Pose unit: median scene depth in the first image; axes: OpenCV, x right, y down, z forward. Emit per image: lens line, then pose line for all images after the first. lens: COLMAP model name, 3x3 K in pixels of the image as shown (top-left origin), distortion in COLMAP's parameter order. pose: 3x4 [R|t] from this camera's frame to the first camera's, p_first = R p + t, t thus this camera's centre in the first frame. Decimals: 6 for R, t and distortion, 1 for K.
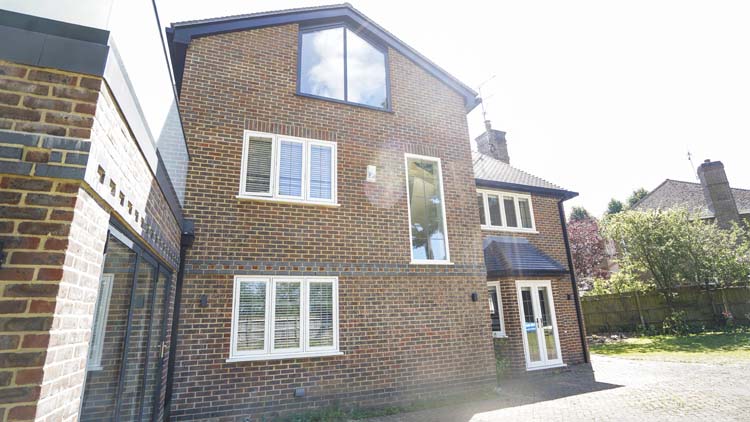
lens RADIAL K [[367.1, 0, 375.0], [0, 367.1, 211.0], [0, 0, 1]] dist [-0.061394, 0.000409]
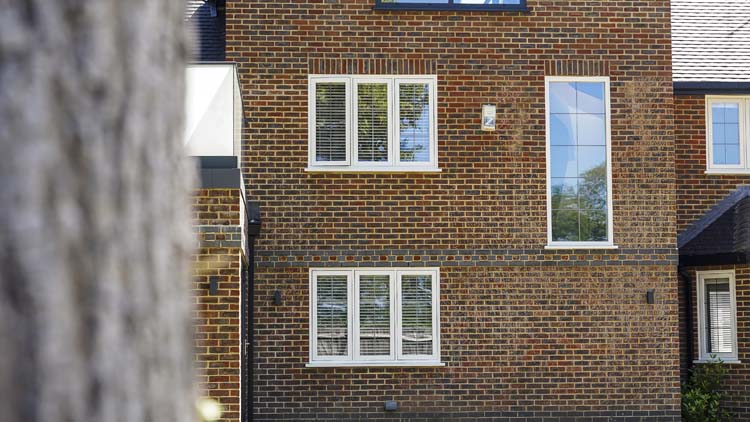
lens RADIAL K [[1457.9, 0, 375.0], [0, 1457.9, 211.0], [0, 0, 1]] dist [-0.015984, -0.055522]
pose [[0.955450, 0.002603, -0.295143, 0.688613], [0.054577, 0.981159, 0.185332, -0.521902], [0.290064, -0.193183, 0.937306, -1.914819]]
